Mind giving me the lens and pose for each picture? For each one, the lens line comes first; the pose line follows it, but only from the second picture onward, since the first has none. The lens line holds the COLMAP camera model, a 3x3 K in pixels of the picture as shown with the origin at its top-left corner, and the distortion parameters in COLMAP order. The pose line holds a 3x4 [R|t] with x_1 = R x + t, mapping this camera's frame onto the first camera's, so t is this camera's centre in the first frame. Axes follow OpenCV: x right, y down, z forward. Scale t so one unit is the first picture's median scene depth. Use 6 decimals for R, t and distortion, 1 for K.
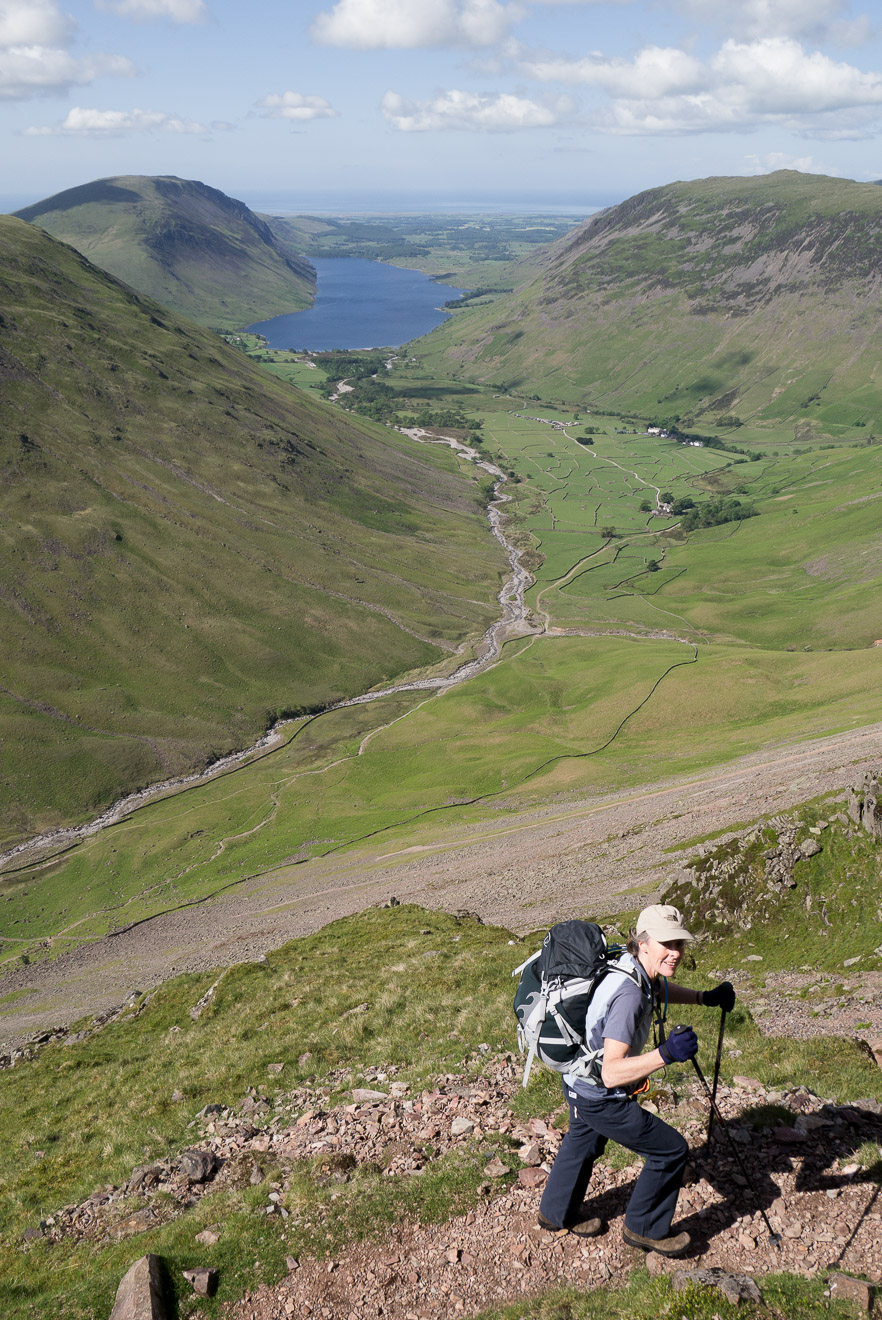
lens RADIAL K [[1150.9, 0, 457.5], [0, 1150.9, 665.1], [0, 0, 1]] dist [-0.099769, 0.084703]
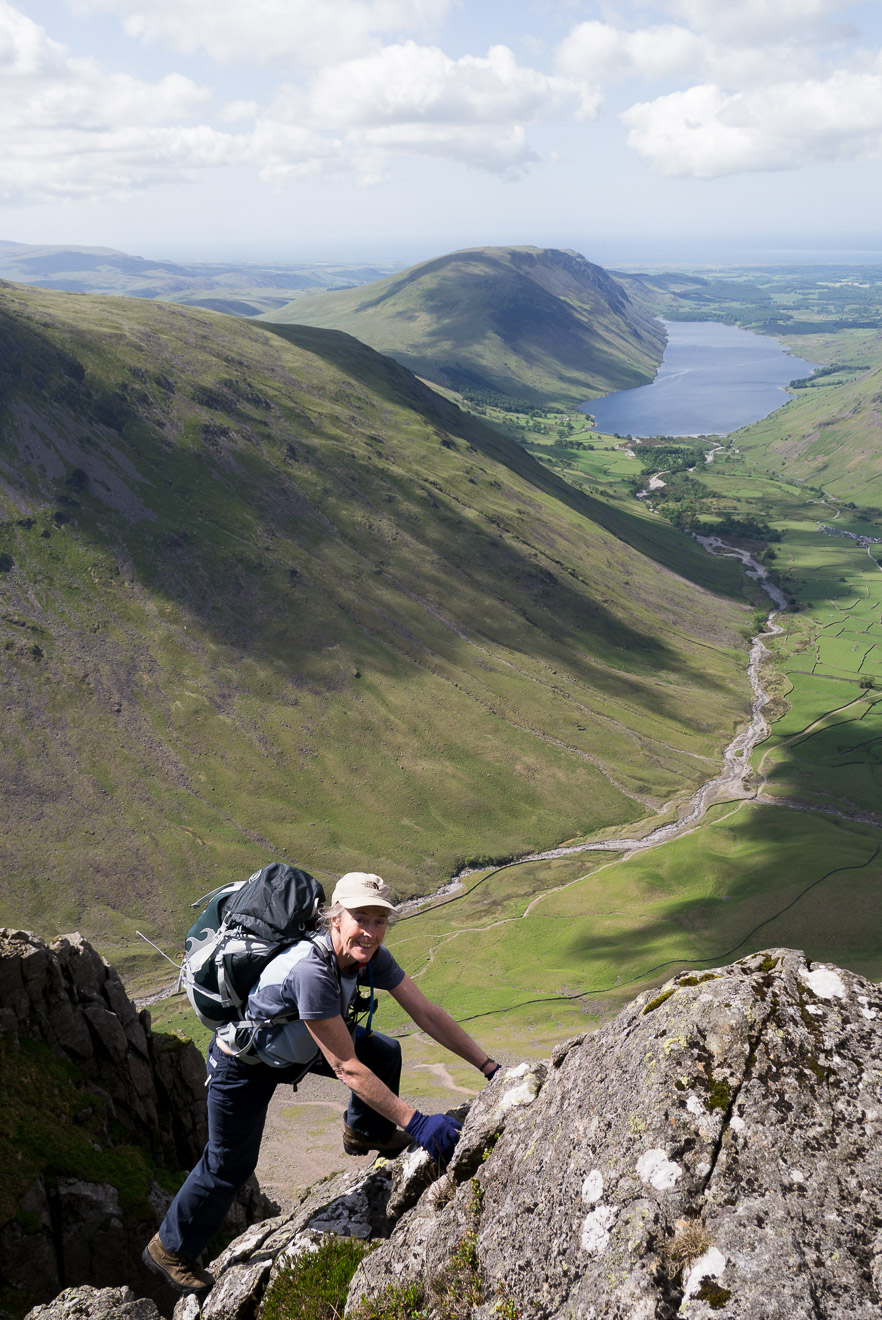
lens RADIAL K [[1184.4, 0, 441.0], [0, 1184.4, 660.0], [0, 0, 1]] dist [-0.096804, 0.083896]
pose [[0.954096, 0.081433, -0.288218, 0.092101], [-0.099292, 0.993906, -0.047869, -0.066218], [0.282564, 0.074289, 0.956368, -0.066369]]
